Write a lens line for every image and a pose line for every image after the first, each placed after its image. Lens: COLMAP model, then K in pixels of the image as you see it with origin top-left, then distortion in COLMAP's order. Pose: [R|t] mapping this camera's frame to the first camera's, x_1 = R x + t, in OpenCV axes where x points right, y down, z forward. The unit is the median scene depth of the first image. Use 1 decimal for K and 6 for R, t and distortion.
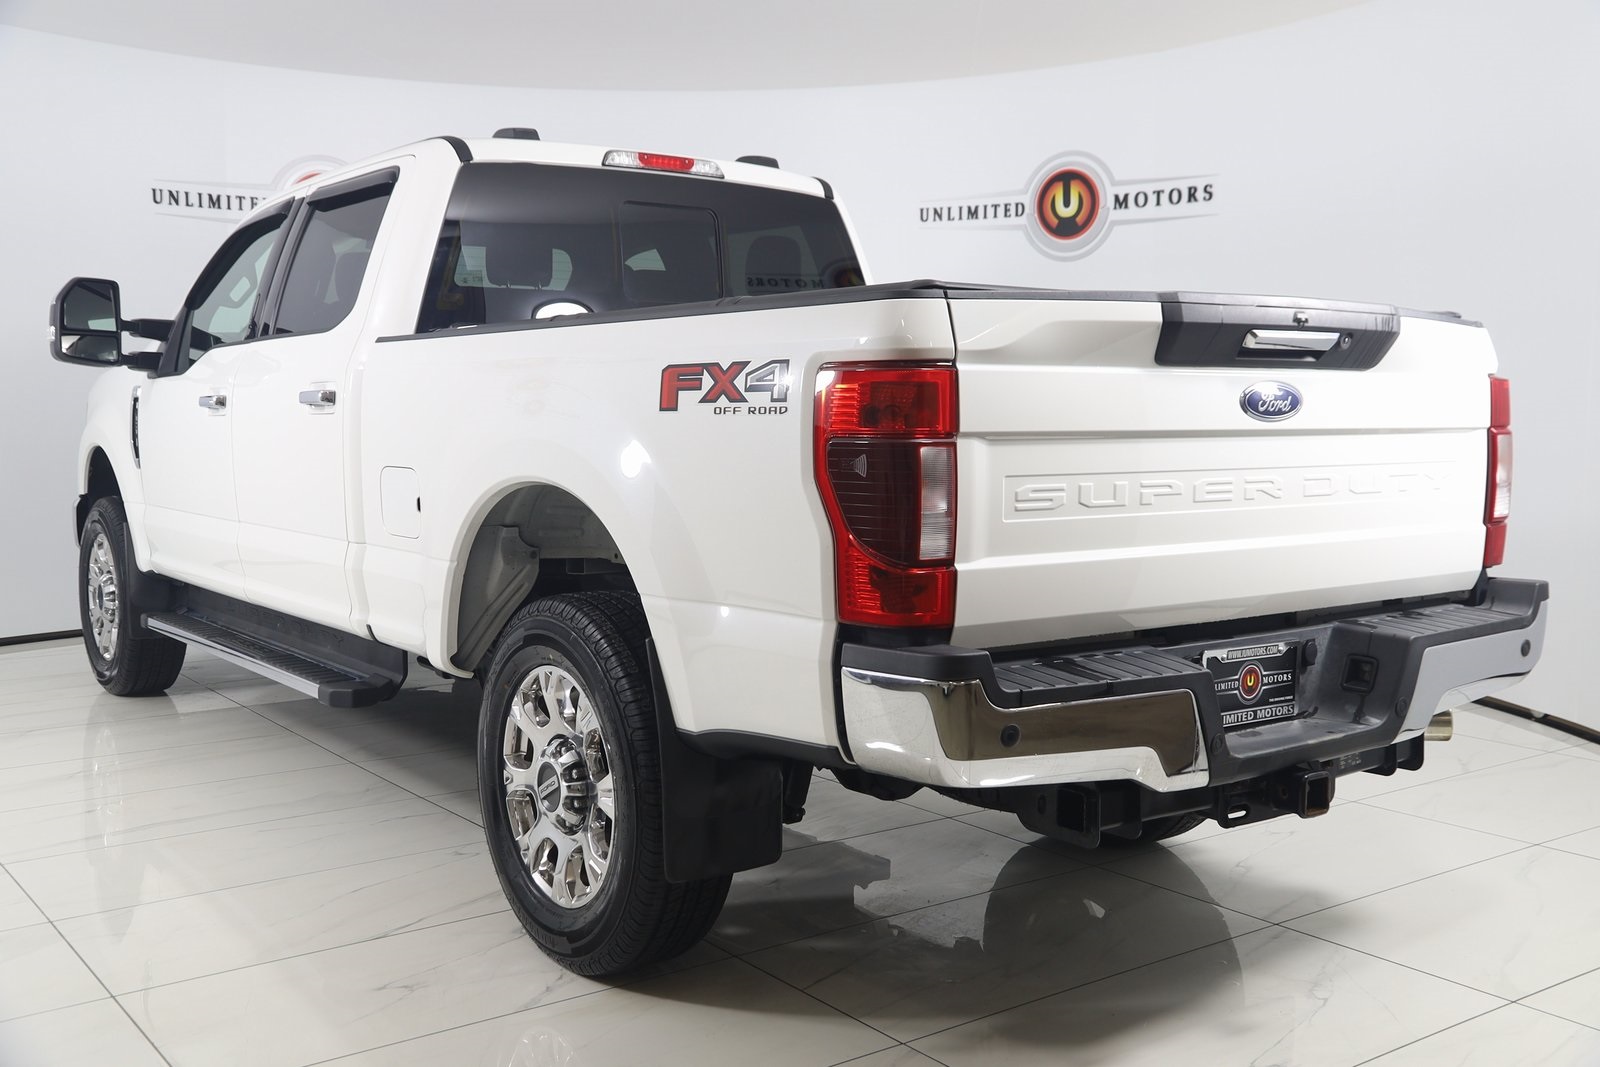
lens RADIAL K [[1581.0, 0, 810.3], [0, 1581.0, 527.3], [0, 0, 1]] dist [-0.009013, 0.136000]
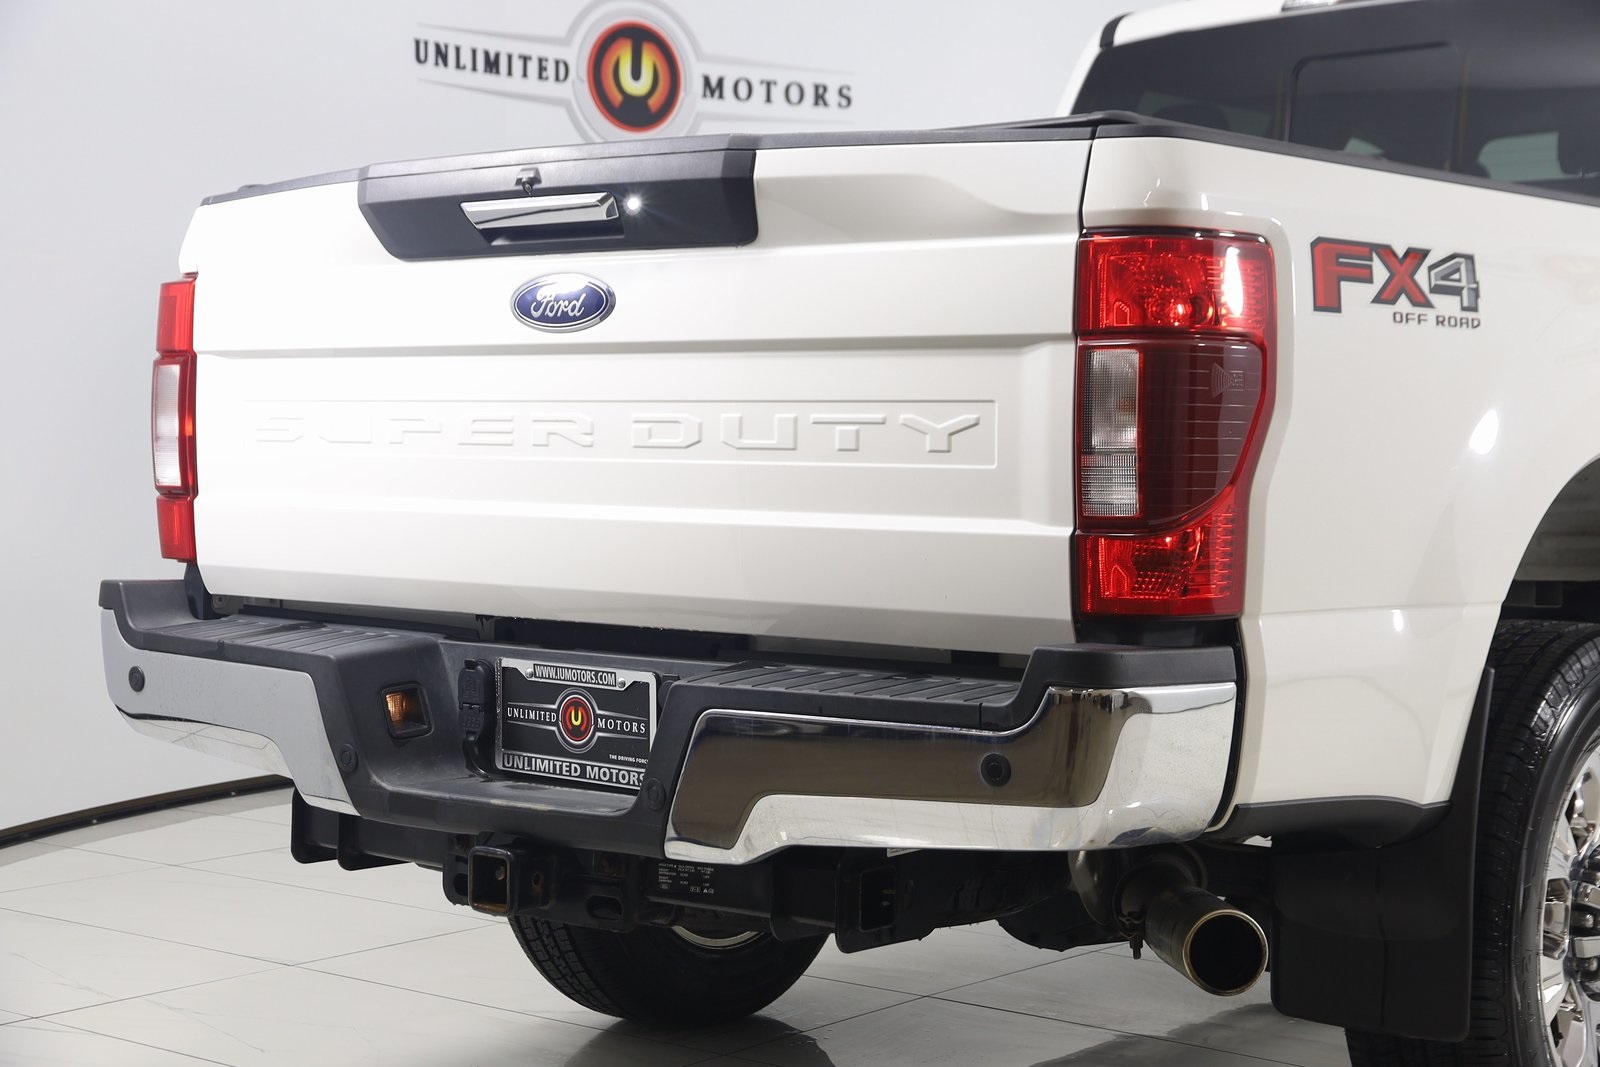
lens RADIAL K [[2529.2, 0, 800.0], [0, 2529.2, 533.5], [0, 0, 1]] dist [0.128332, 0.106249]
pose [[0.234465, 0.035212, -0.971487, 1.361854], [-0.083260, 0.996399, 0.016021, -0.006634], [0.968553, 0.077130, 0.236552, 0.839380]]
